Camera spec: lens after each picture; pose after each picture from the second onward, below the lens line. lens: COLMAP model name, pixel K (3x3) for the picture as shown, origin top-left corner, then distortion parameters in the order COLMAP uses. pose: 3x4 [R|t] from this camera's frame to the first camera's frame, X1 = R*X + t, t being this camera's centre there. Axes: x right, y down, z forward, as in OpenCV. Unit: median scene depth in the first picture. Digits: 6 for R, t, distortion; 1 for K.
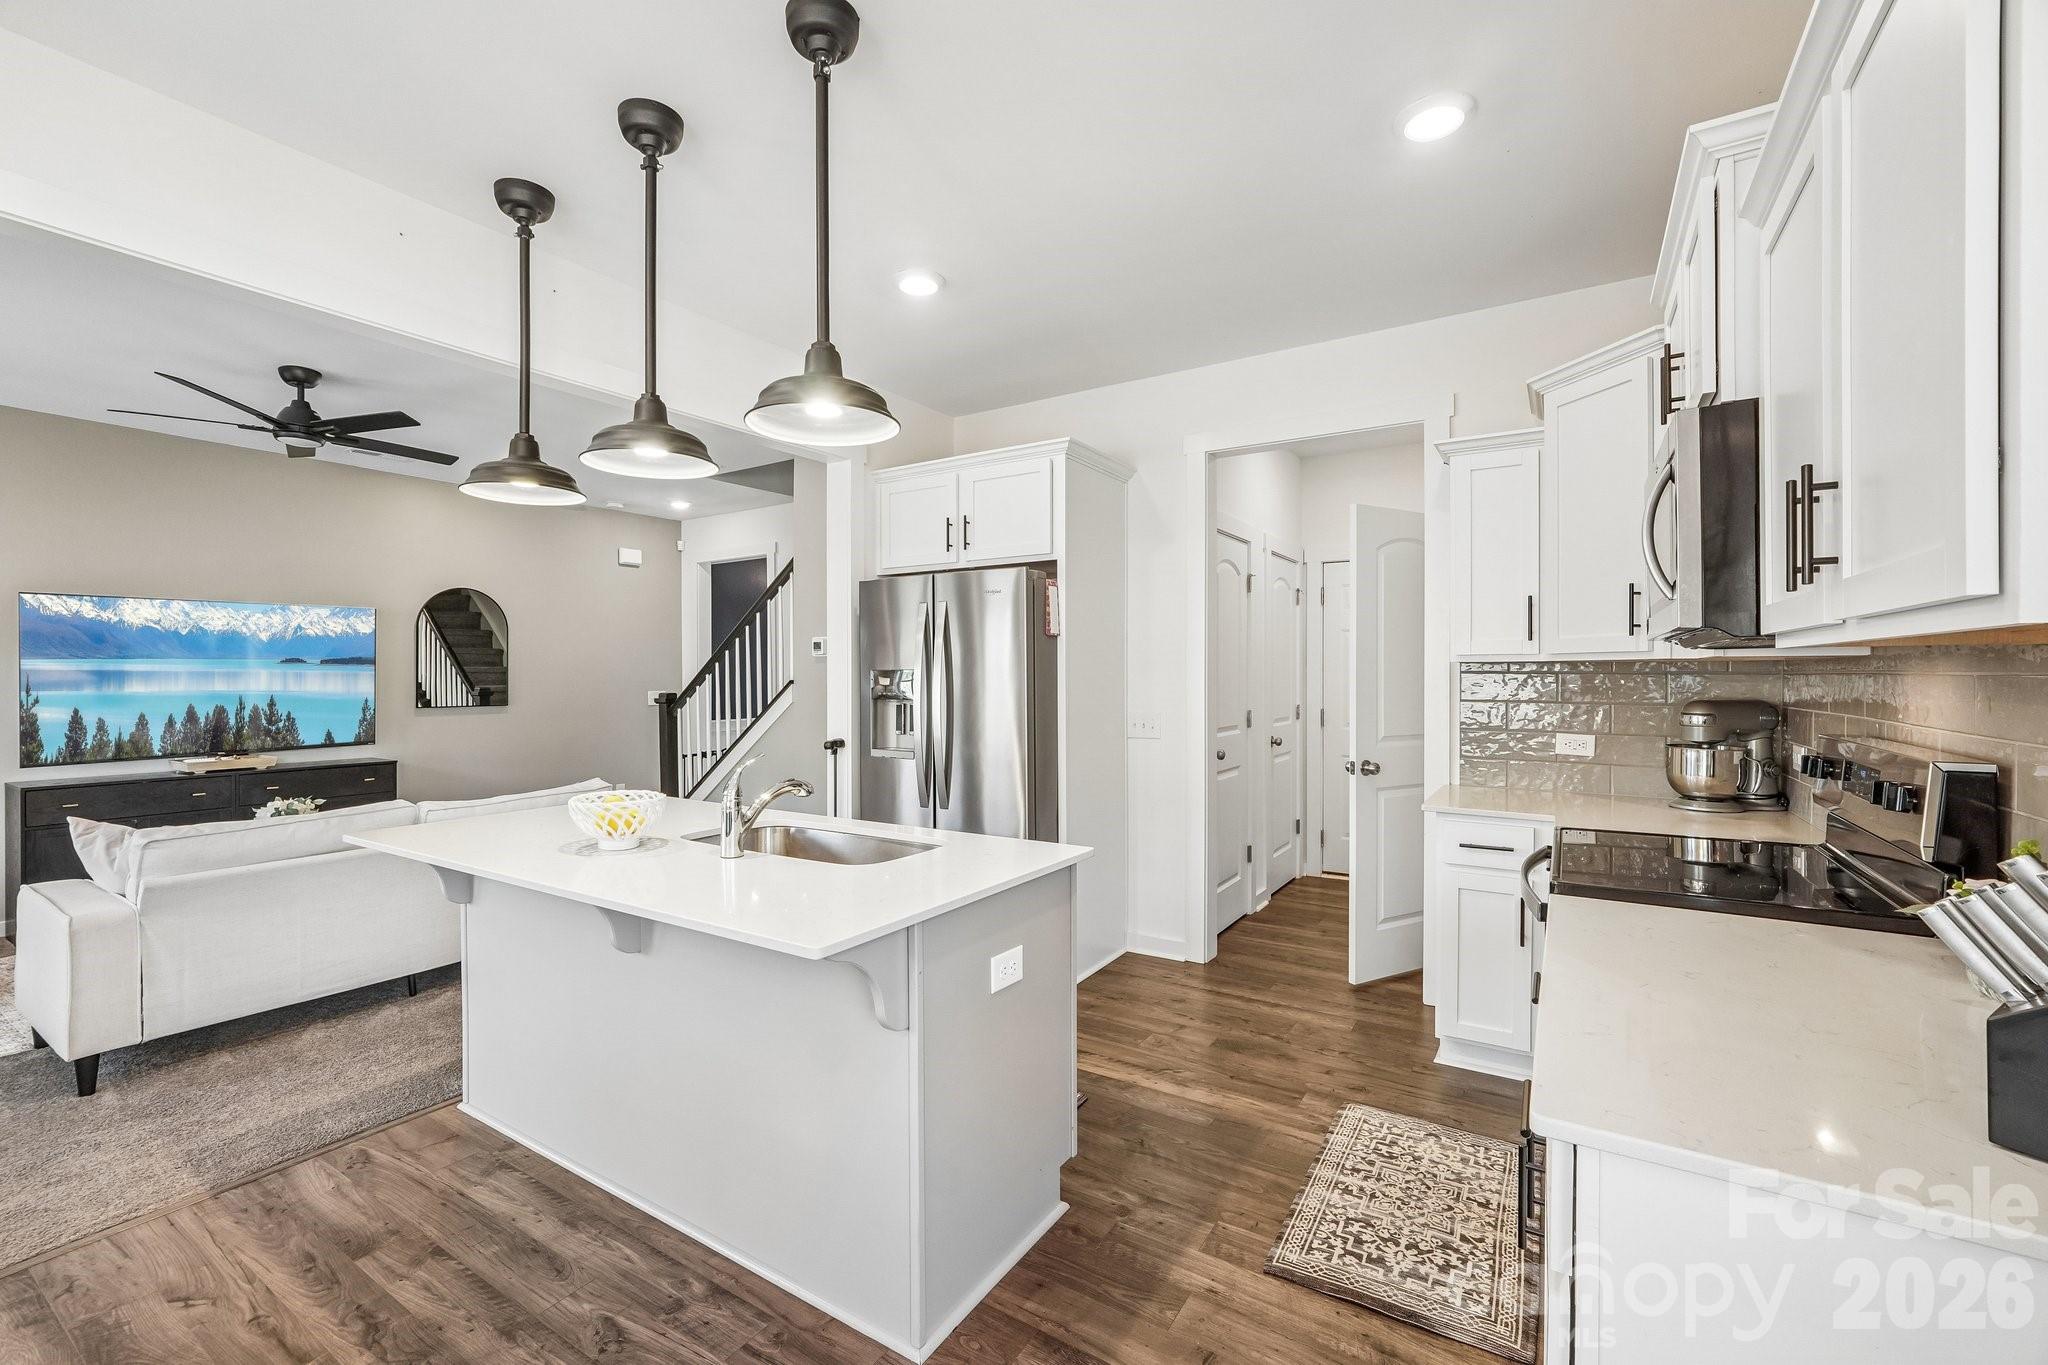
lens RADIAL K [[865.1, 0, 1027.3], [0, 865.1, 685.5], [0, 0, 1]] dist [-0.018478, 0.005955]
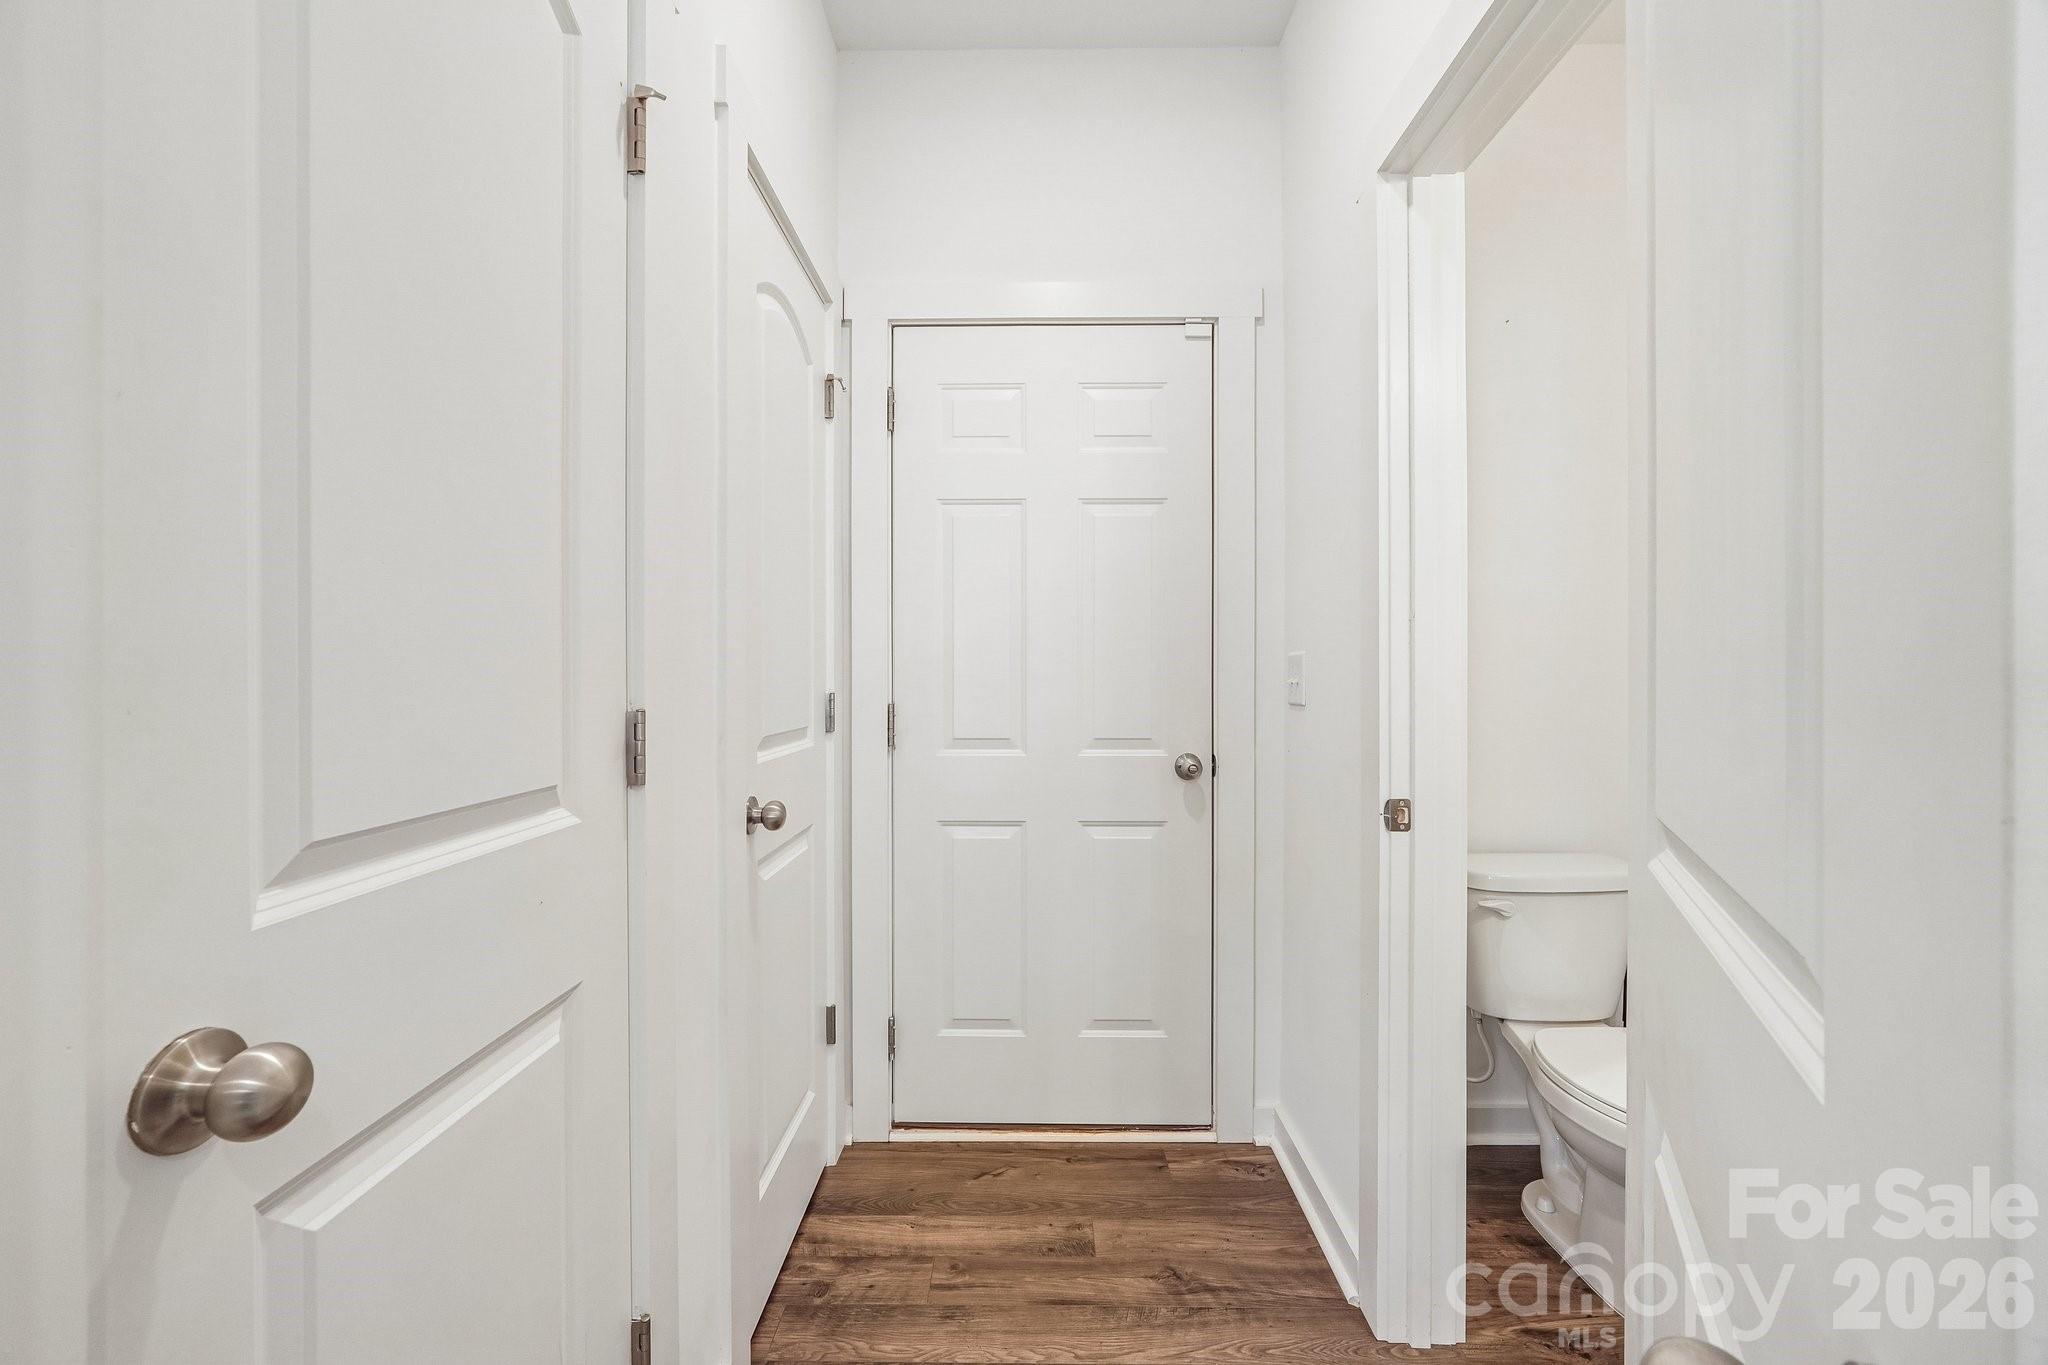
lens RADIAL K [[818.4, 0, 1024.2], [0, 818.4, 678.0], [0, 0, 1]] dist [-0.016597, -0.000154]
pose [[0.845446, 0.002300, 0.534055, 0.287637], [0.003961, 0.999936, -0.010577, 0.029030], [-0.534046, 0.011058, 0.845383, 0.963498]]
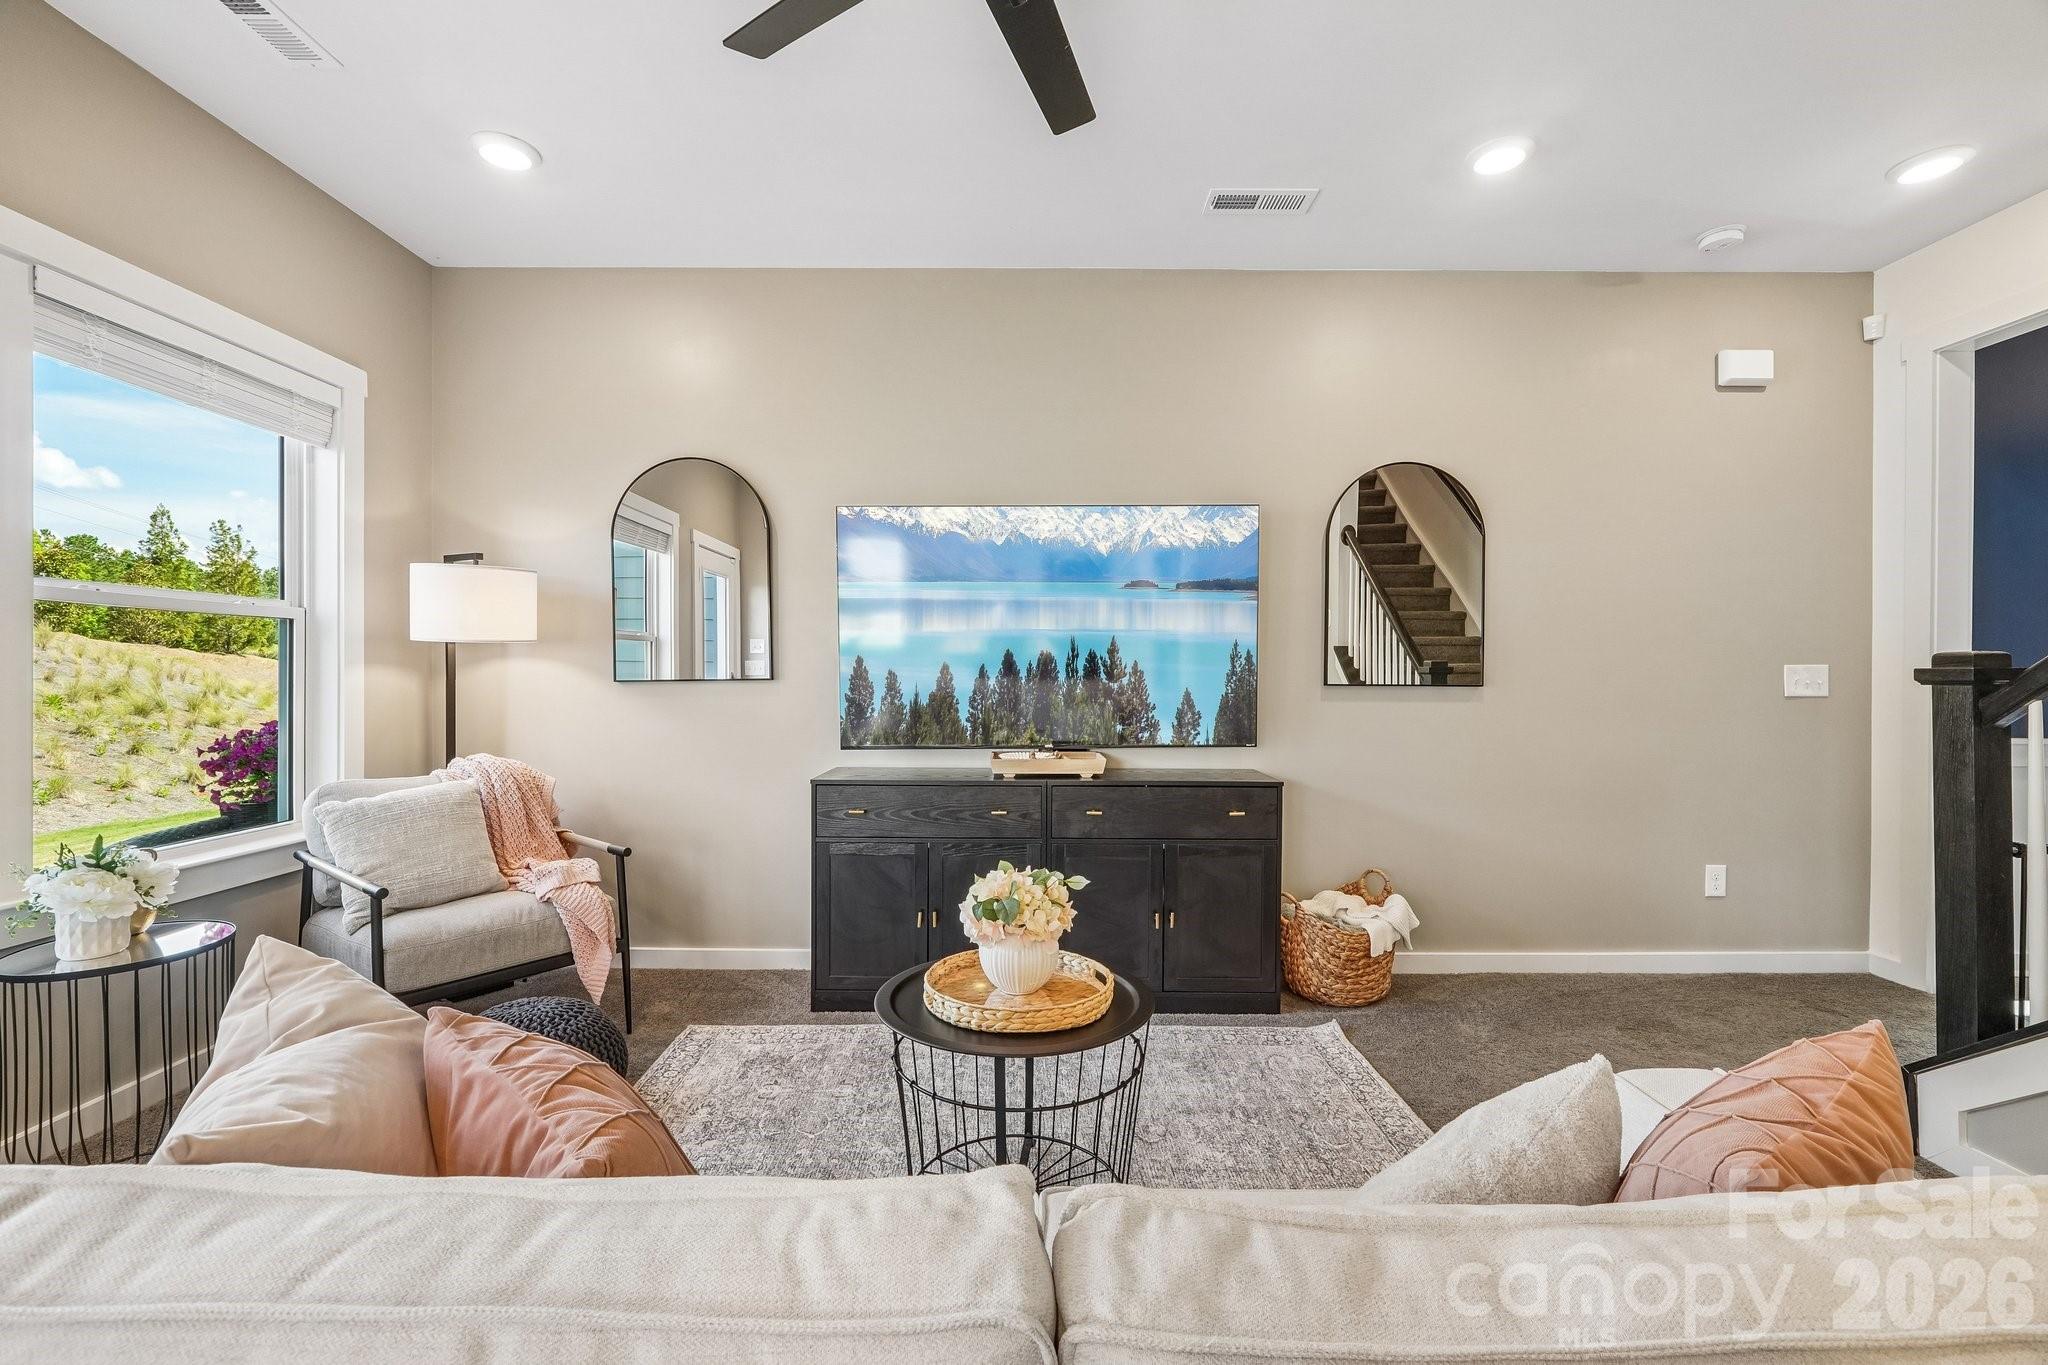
lens RADIAL K [[865.1, 0, 1024.0], [0, 865.1, 679.4], [0, 0, 1]] dist [-0.018478, 0.005955]
pose [[0.533221, 0.008361, -0.845935, -0.533898], [-0.015074, 0.999886, 0.000381, 0.038700], [0.845842, 0.012549, 0.533286, 0.836414]]
